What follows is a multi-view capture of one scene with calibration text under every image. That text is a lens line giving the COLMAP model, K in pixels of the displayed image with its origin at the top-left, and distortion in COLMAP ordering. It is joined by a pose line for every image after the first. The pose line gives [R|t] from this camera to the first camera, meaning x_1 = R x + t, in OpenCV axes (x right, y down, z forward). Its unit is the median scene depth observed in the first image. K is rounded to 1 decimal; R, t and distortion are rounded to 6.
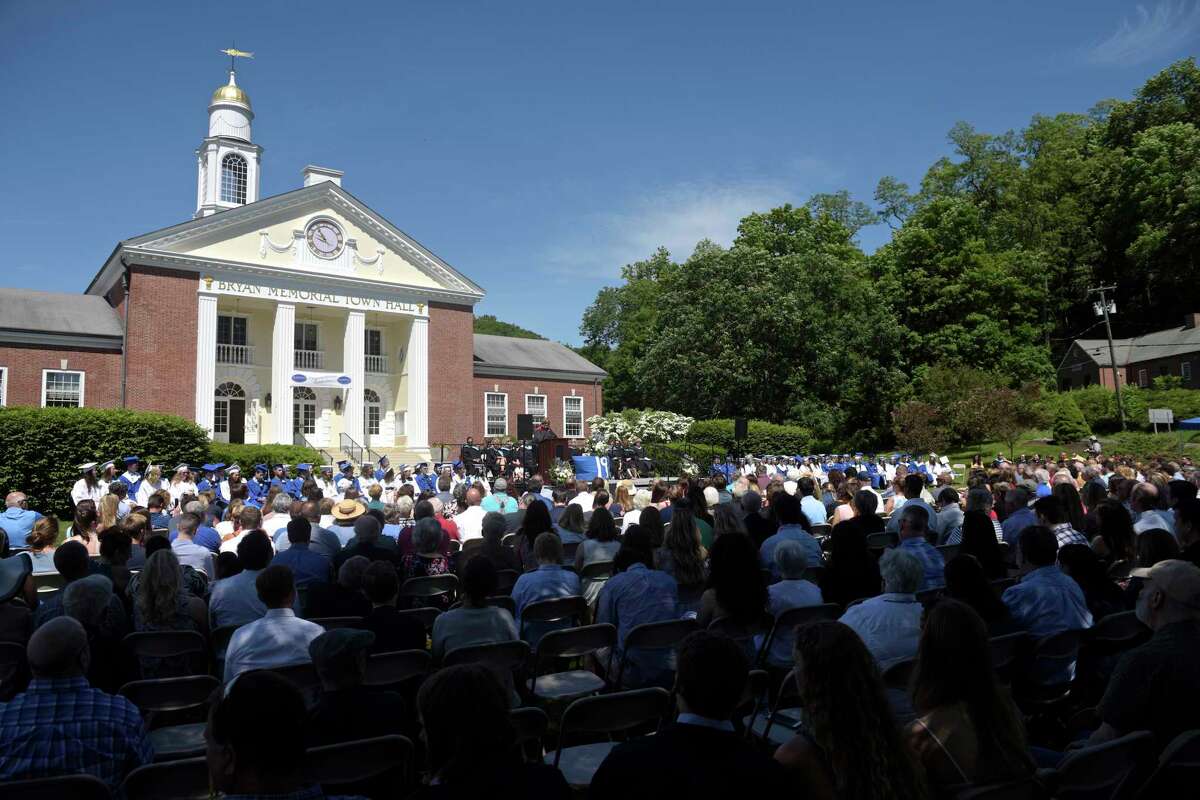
lens RADIAL K [[933.6, 0, 600.0], [0, 933.6, 400.0], [0, 0, 1]] dist [-0.006884, -0.003915]
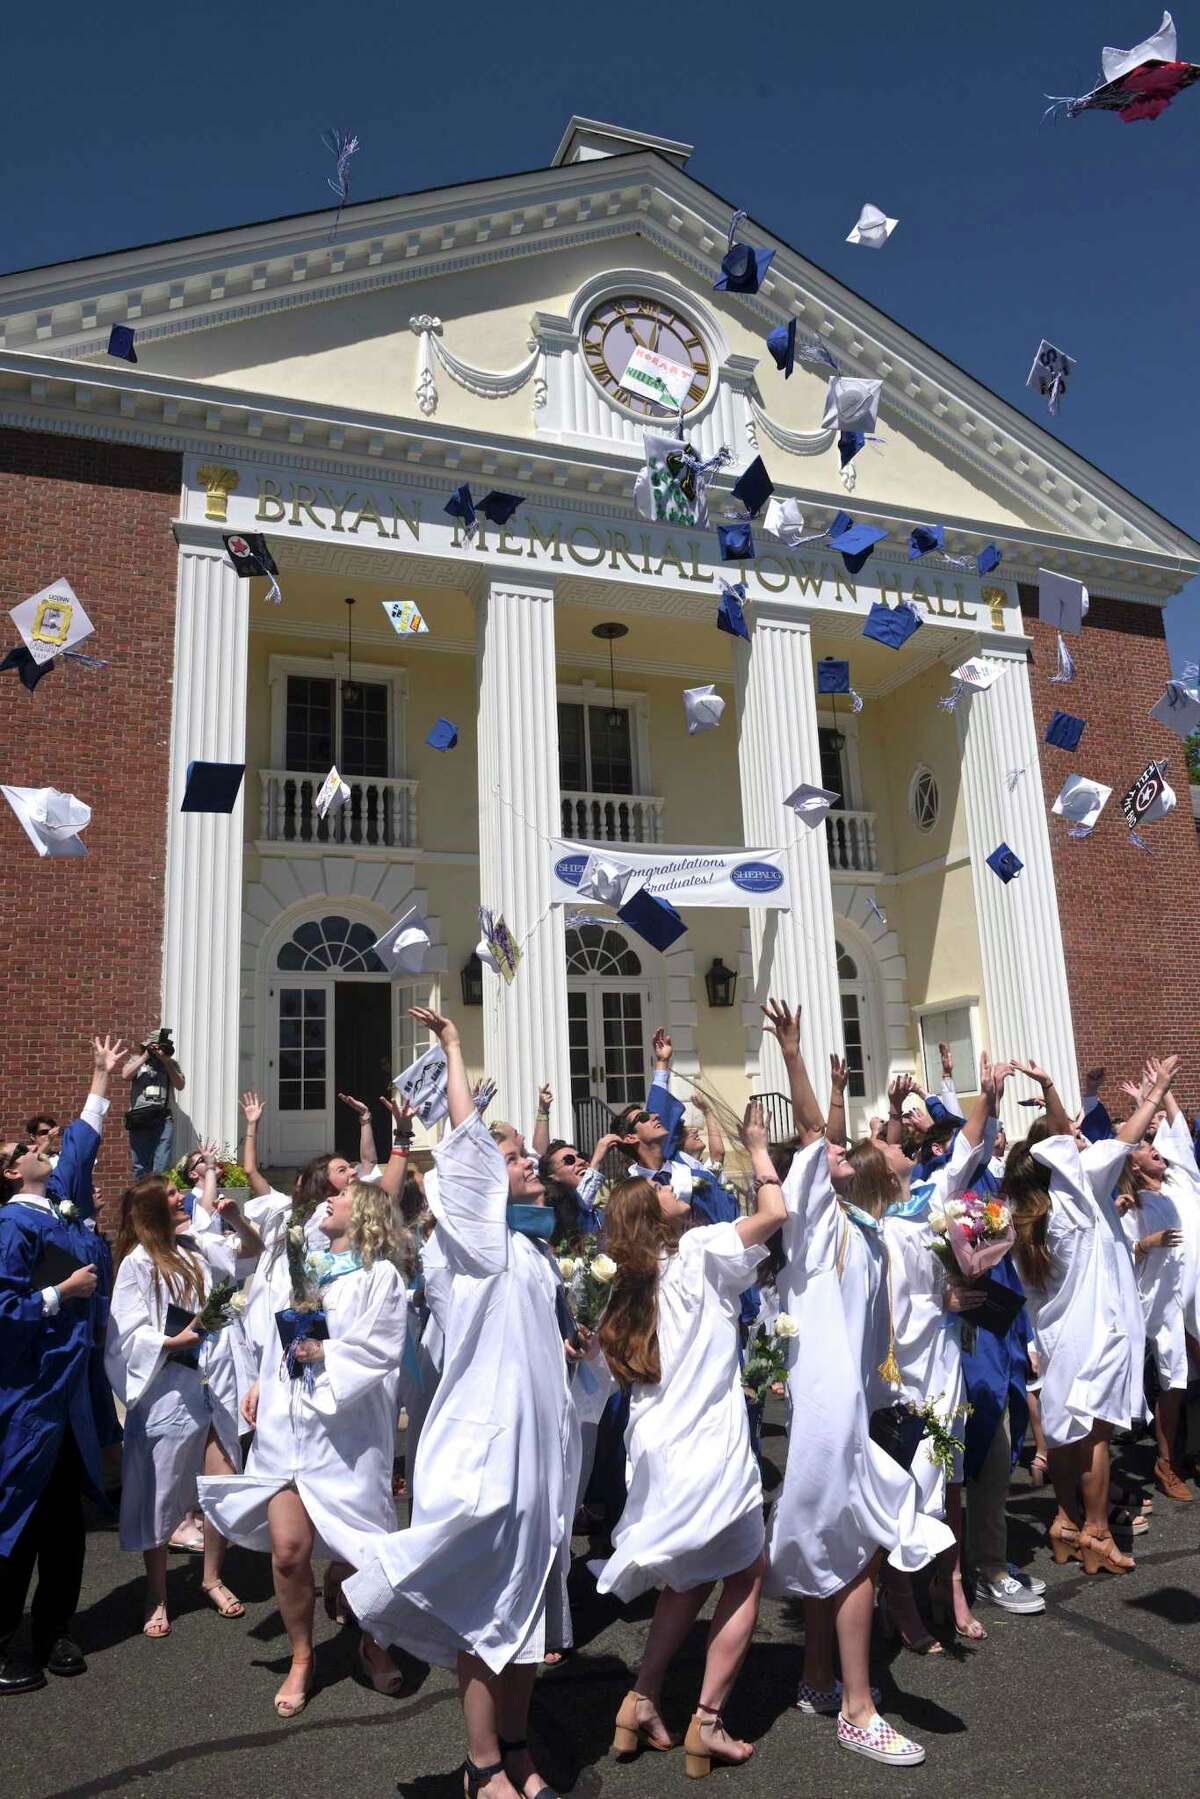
lens RADIAL K [[1186.1, 0, 600.0], [0, 1186.1, 899.5], [0, 0, 1]] dist [0.003356, 0.000445]
pose [[0.960443, -0.093040, -0.262476, -0.234115], [0.055217, 0.987448, -0.147975, 0.029900], [0.272949, 0.127629, 0.953525, 0.694979]]
